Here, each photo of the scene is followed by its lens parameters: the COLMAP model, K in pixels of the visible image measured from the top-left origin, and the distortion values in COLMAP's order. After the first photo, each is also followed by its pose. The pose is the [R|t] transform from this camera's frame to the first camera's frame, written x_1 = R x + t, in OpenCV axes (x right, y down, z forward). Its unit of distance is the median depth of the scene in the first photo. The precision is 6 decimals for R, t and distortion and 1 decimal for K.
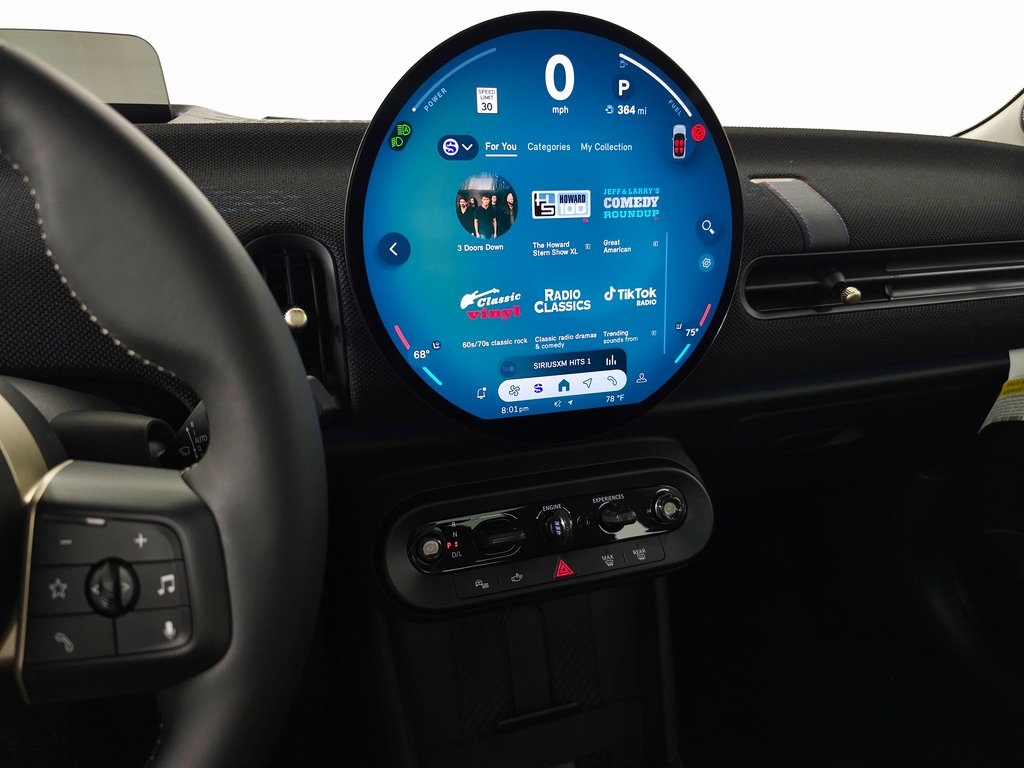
lens RADIAL K [[700.3, 0, 525.1], [0, 700.3, 386.0], [0, 0, 1]] dist [0.063788, -0.077784]
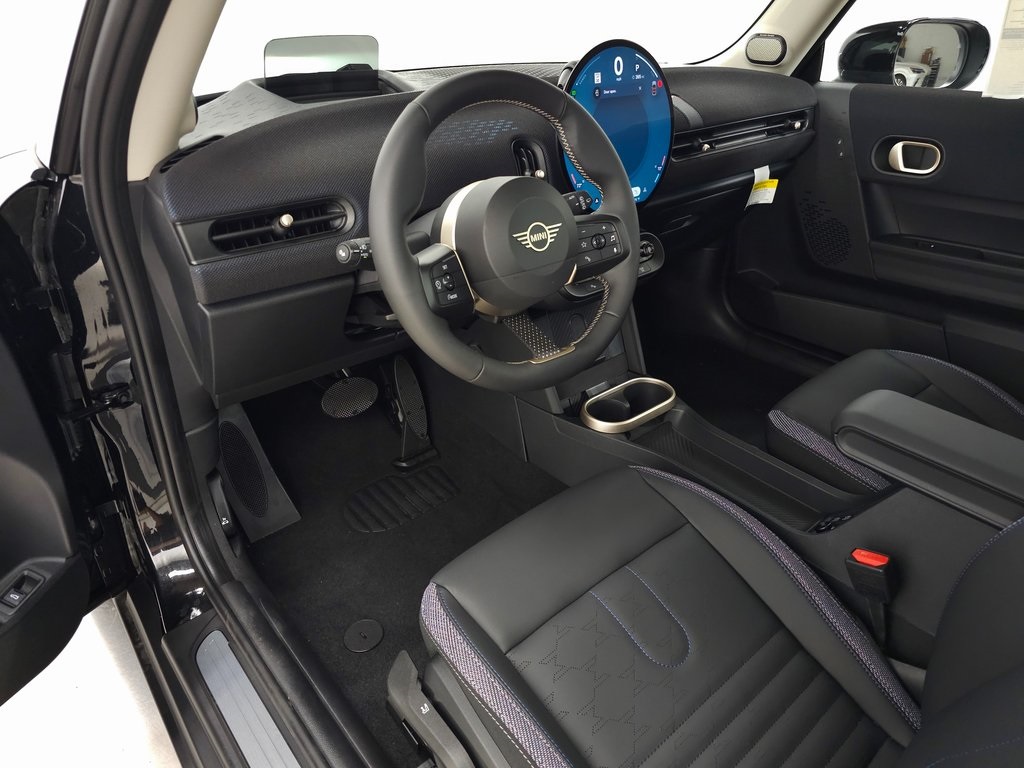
lens RADIAL K [[700.3, 0, 525.1], [0, 700.3, 386.0], [0, 0, 1]] dist [0.063788, -0.077784]
pose [[0.920668, -0.195046, 0.338124, -1.246970], [0.140561, 0.973760, 0.178983, 0.164706], [-0.364162, -0.117257, 0.923925, -1.256159]]
